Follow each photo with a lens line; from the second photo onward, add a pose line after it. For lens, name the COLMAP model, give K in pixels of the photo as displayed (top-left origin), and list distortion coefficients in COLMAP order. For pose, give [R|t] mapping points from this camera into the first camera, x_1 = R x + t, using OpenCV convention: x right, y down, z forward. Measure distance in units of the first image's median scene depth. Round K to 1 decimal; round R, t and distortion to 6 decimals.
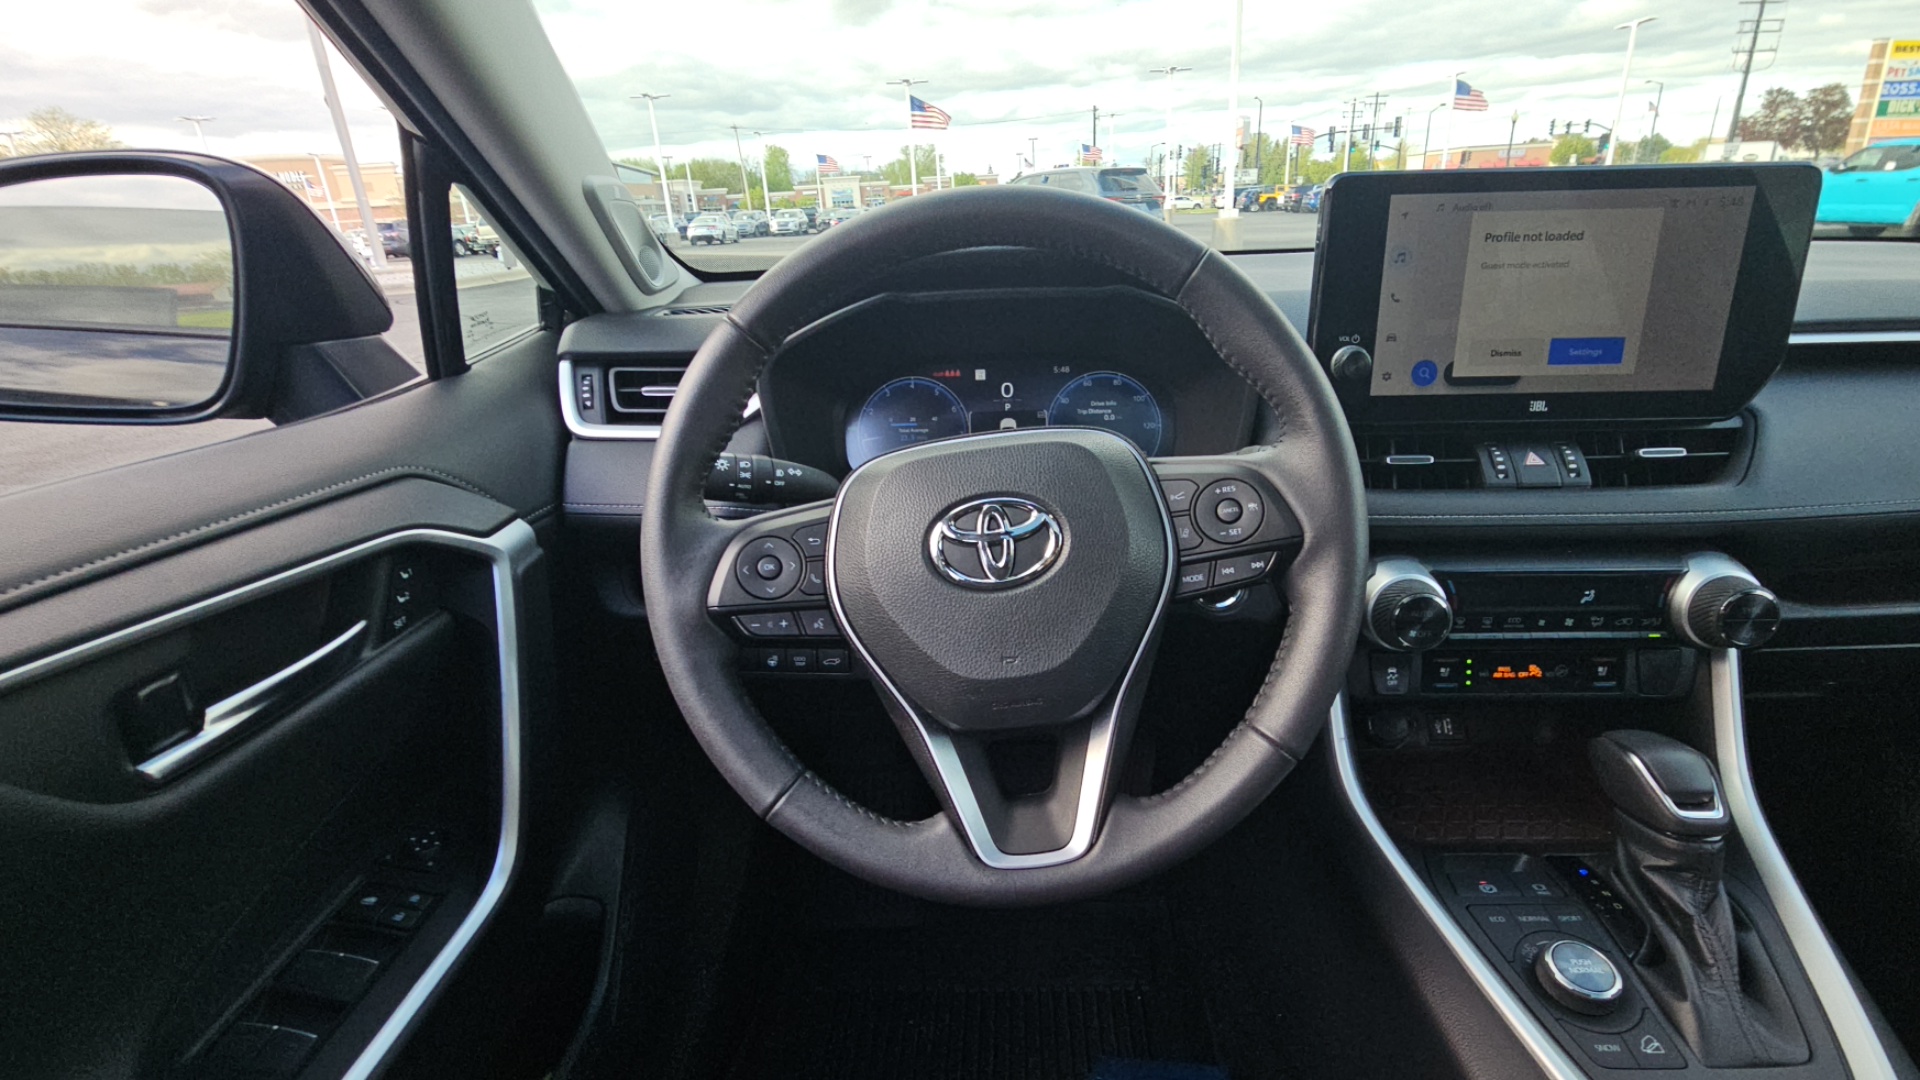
lens RADIAL K [[859.1, 0, 980.7], [0, 859.1, 542.6], [0, 0, 1]] dist [0.004492, -0.003456]
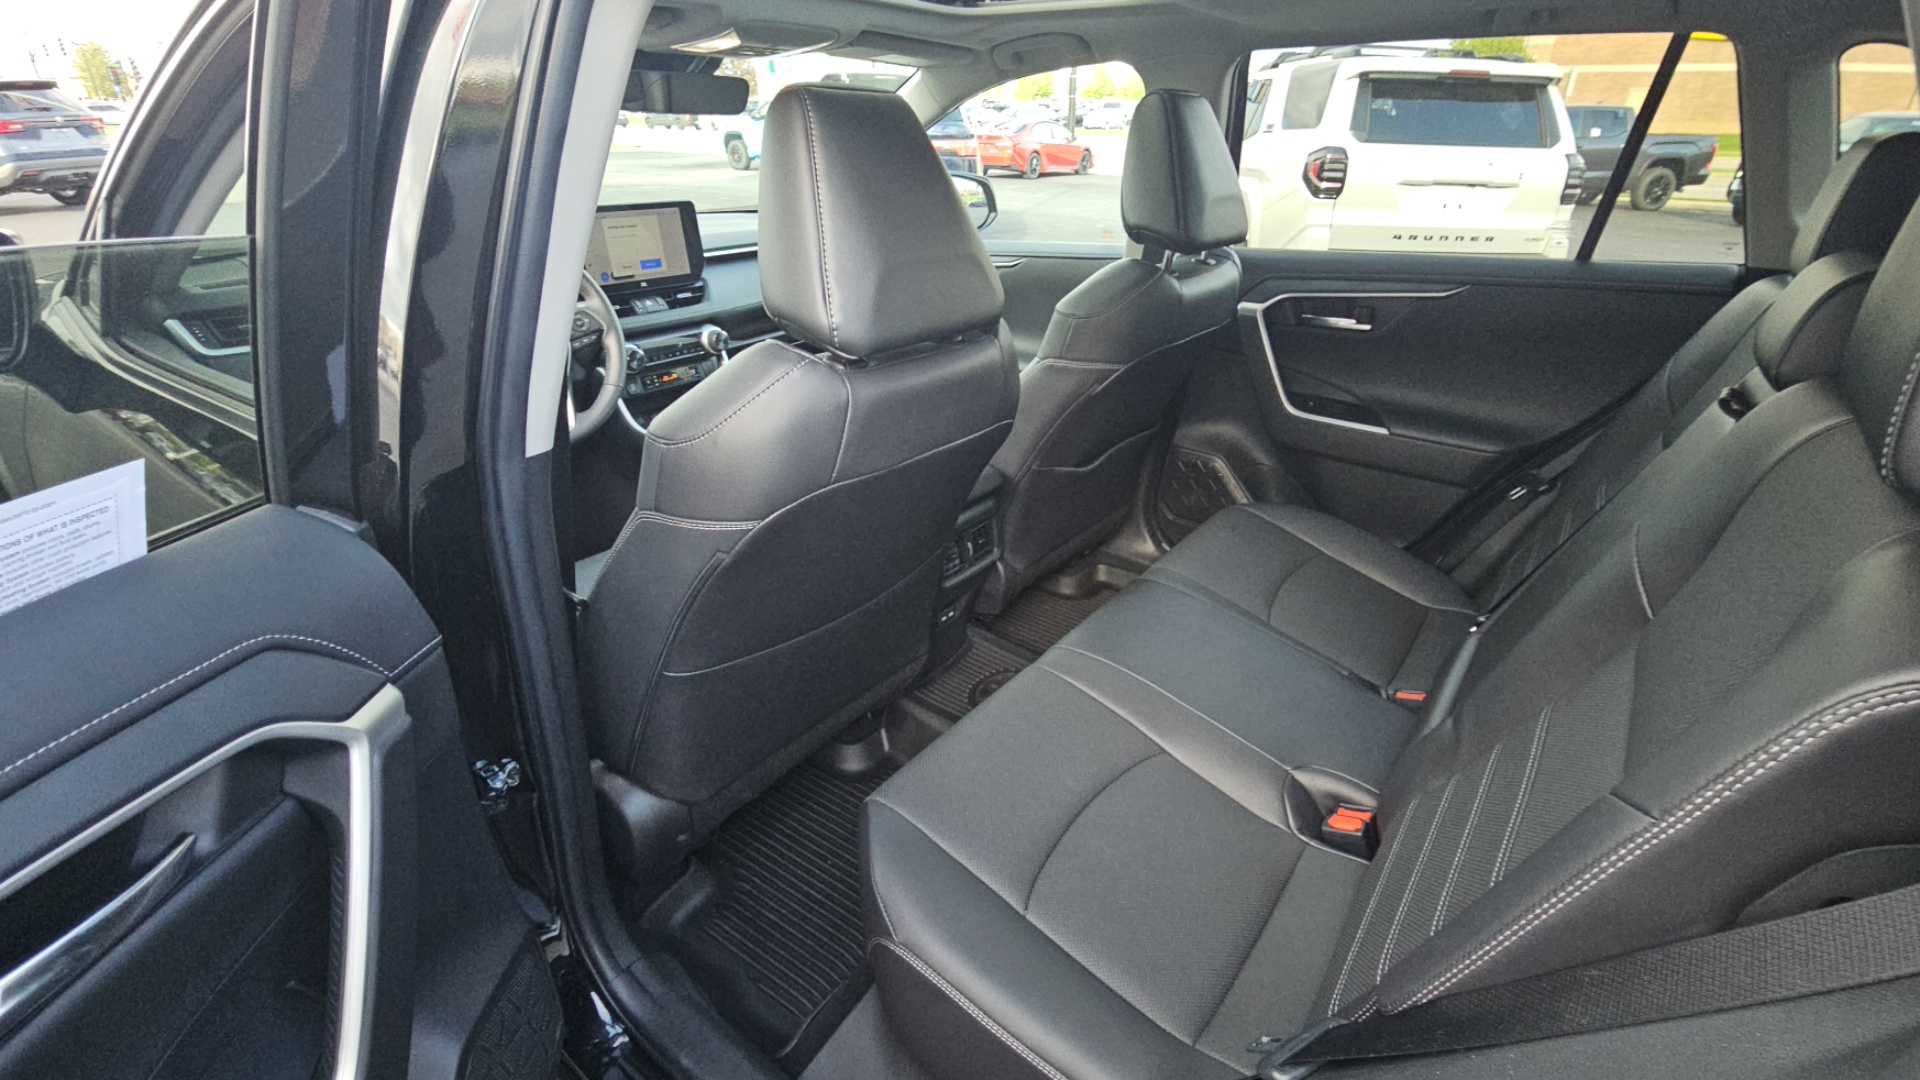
lens RADIAL K [[859.1, 0, 980.7], [0, 859.1, 542.6], [0, 0, 1]] dist [0.004492, -0.003456]
pose [[0.569982, -0.329815, 0.752558, -1.195428], [0.275256, 0.939625, 0.203321, 0.389303], [-0.774180, 0.091257, 0.626353, -1.647167]]
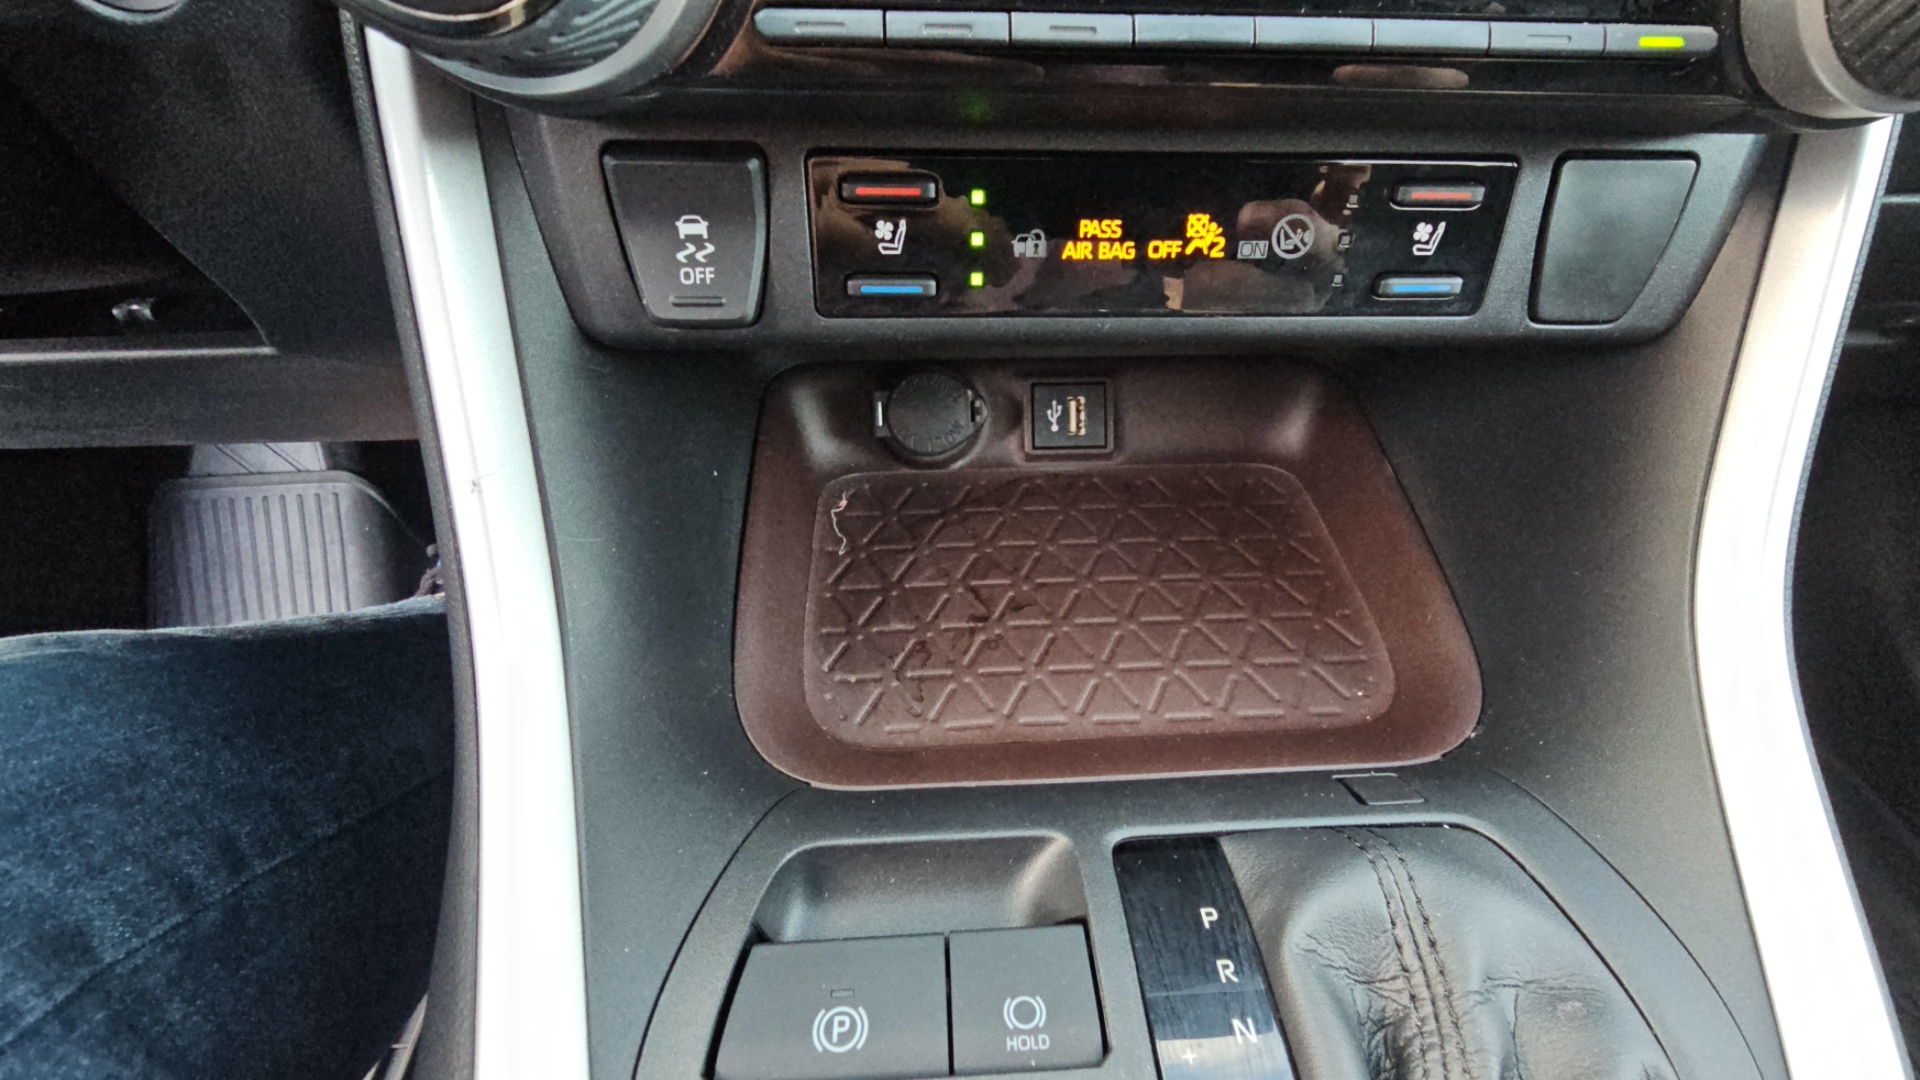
lens RADIAL K [[864.1, 0, 978.8], [0, 864.1, 541.6], [0, 0, 1]] dist [0.003537, -0.003873]
pose [[0.994413, -0.022370, 0.103162, 0.562294], [-0.017234, 0.929766, 0.367746, 0.145552], [-0.104143, -0.367469, 0.924186, 0.739574]]
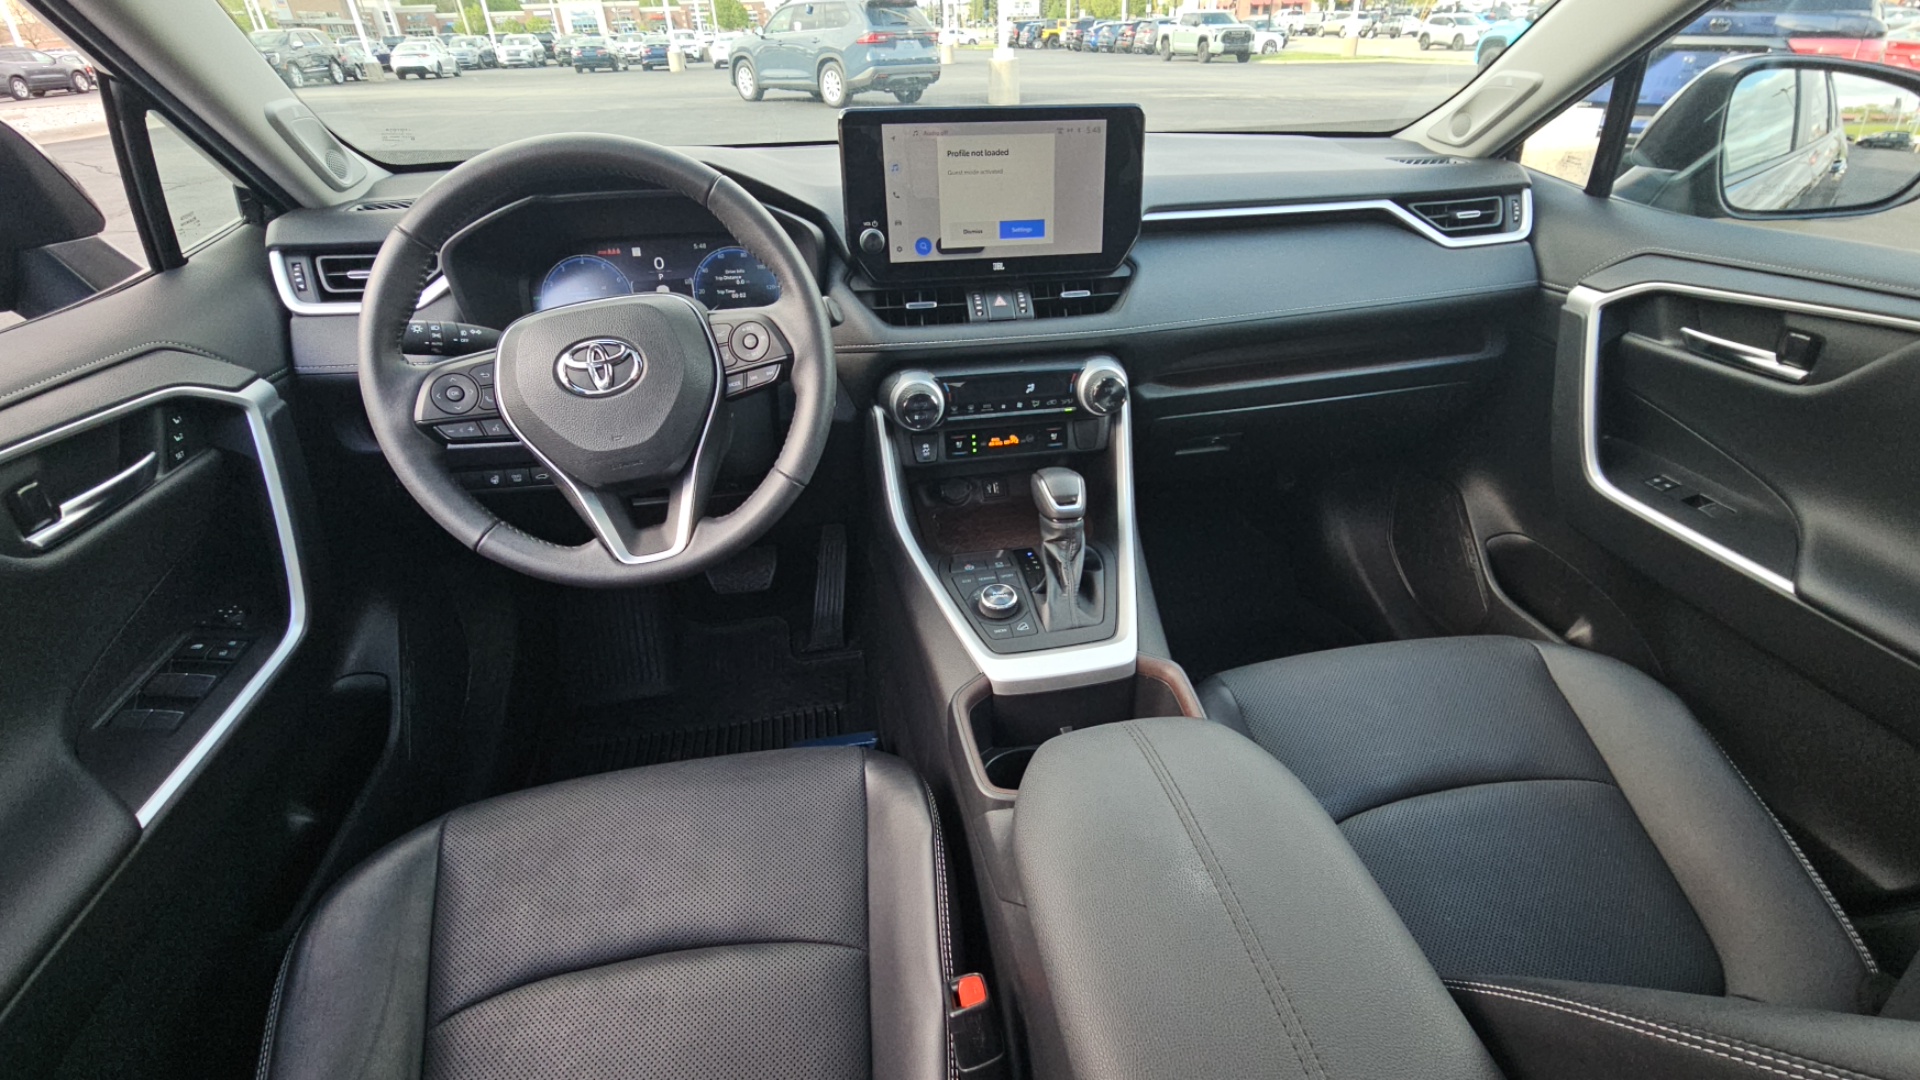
lens RADIAL K [[859.1, 0, 980.7], [0, 859.1, 542.6], [0, 0, 1]] dist [0.004492, -0.003456]
pose [[0.974094, -0.097931, 0.203837, 0.253918], [0.064539, 0.984269, 0.164464, 0.075130], [-0.216736, -0.147048, 0.965092, -0.565189]]
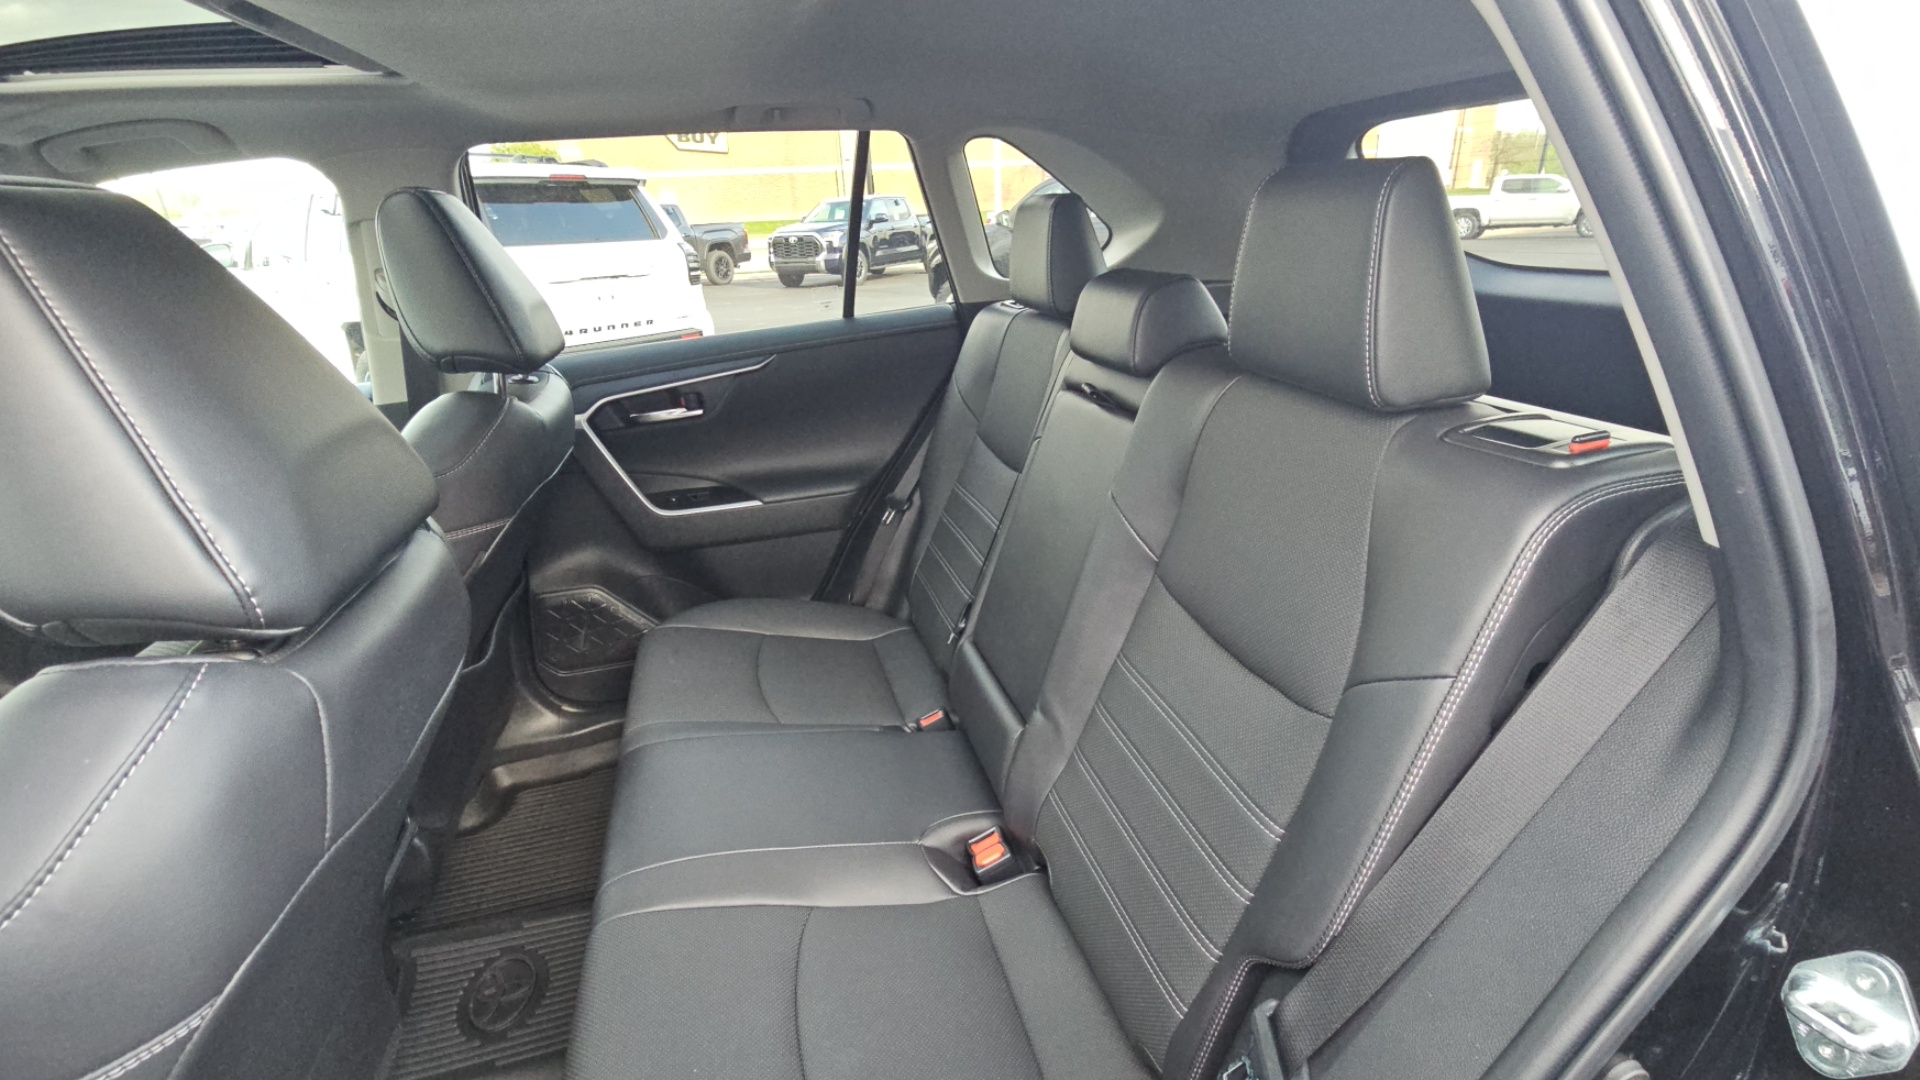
lens RADIAL K [[857.6, 0, 976.0], [0, 857.6, 545.9], [0, 0, 1]] dist [0.008701, -0.000016]
pose [[-0.308142, -0.307986, 0.900107, -1.050931], [0.402802, 0.814915, 0.416731, 0.201736], [-0.861858, 0.490977, -0.127052, -1.139832]]
